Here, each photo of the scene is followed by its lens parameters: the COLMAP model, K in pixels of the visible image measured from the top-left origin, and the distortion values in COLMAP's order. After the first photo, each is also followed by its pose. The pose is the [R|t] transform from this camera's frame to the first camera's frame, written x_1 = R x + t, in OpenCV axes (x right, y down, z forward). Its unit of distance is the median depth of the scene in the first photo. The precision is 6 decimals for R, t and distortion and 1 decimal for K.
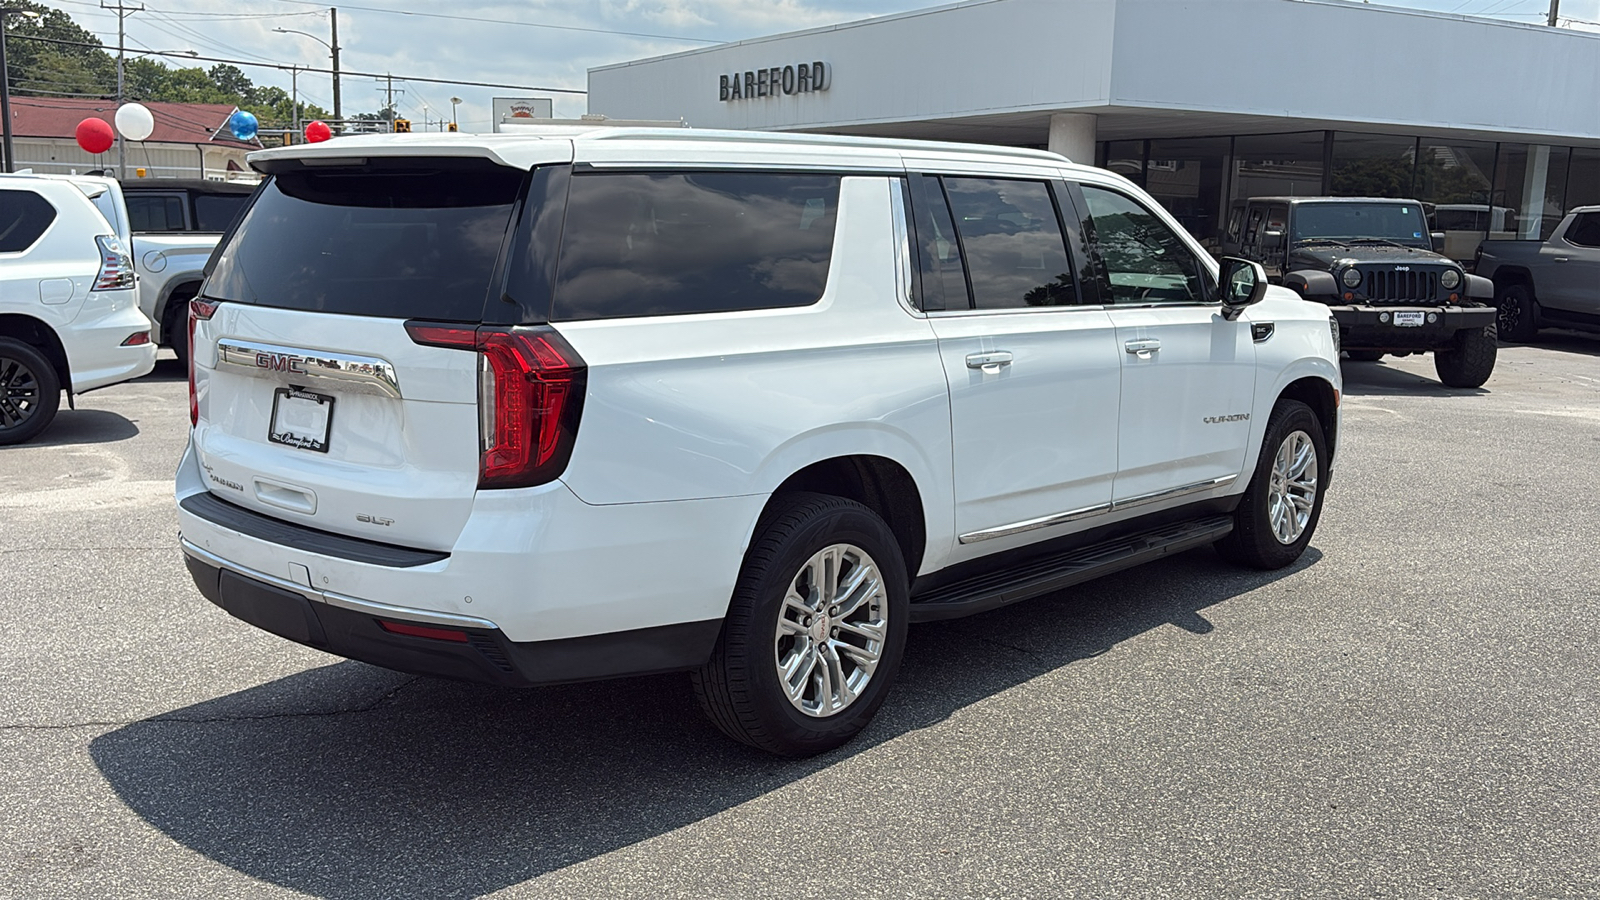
lens RADIAL K [[1482.1, 0, 795.3], [0, 1482.1, 472.2], [0, 0, 1]] dist [0.051659, -0.027200]
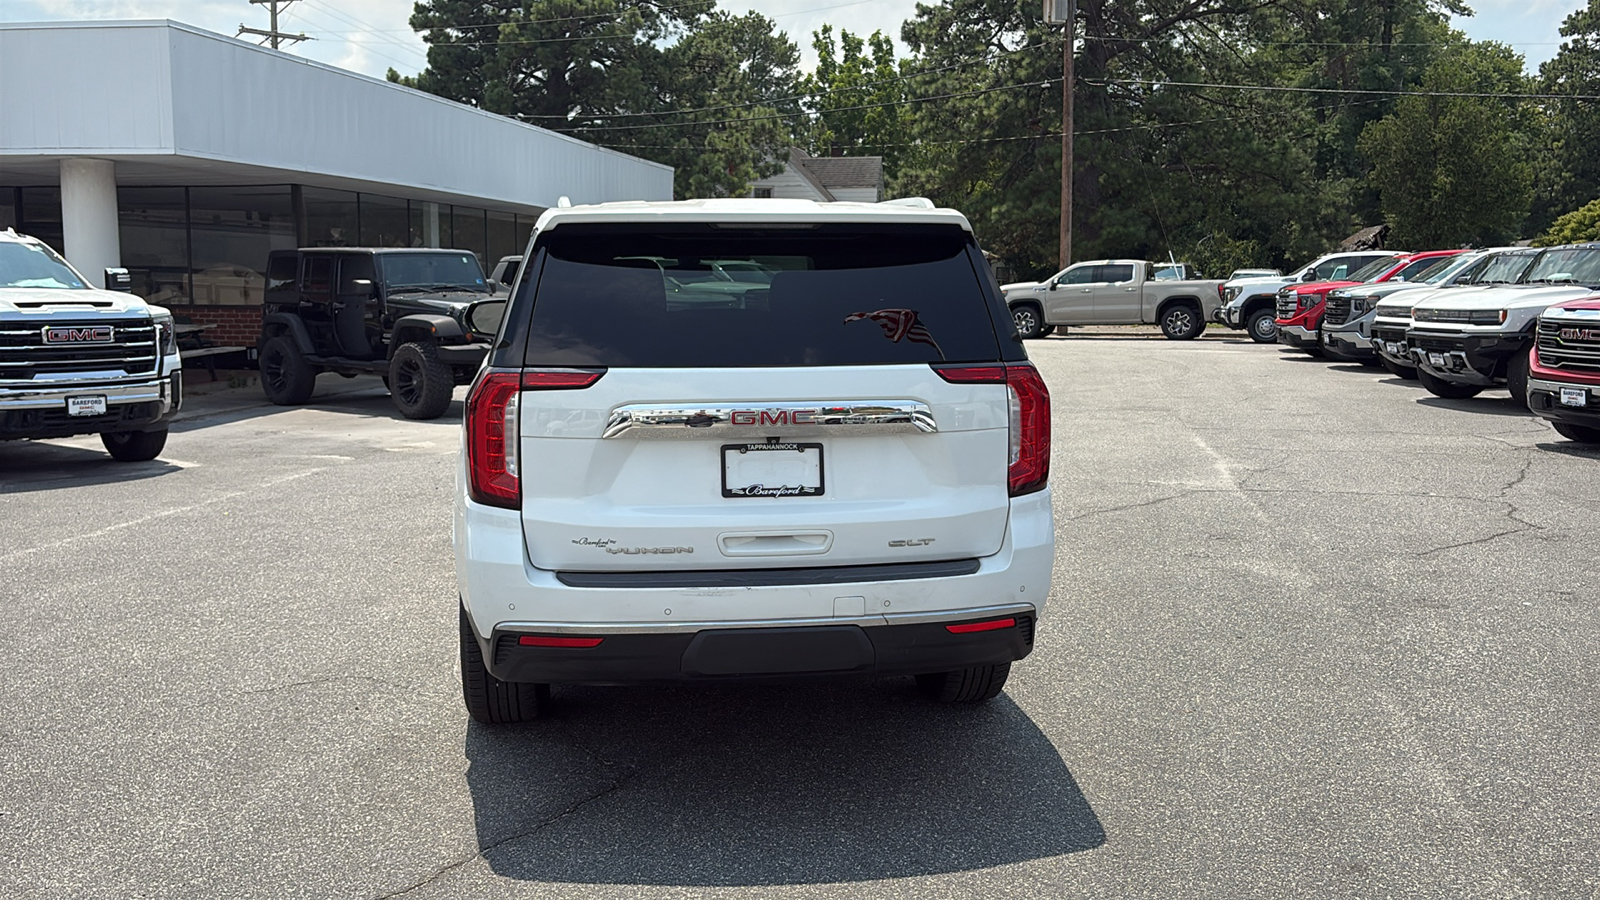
lens RADIAL K [[1485.4, 0, 780.0], [0, 1485.4, 456.7], [0, 0, 1]] dist [0.044085, -0.028301]
pose [[0.650148, -0.110633, 0.751710, -0.926615], [0.141738, 0.989635, 0.023062, -0.056928], [-0.746470, 0.091553, 0.659091, 0.258629]]
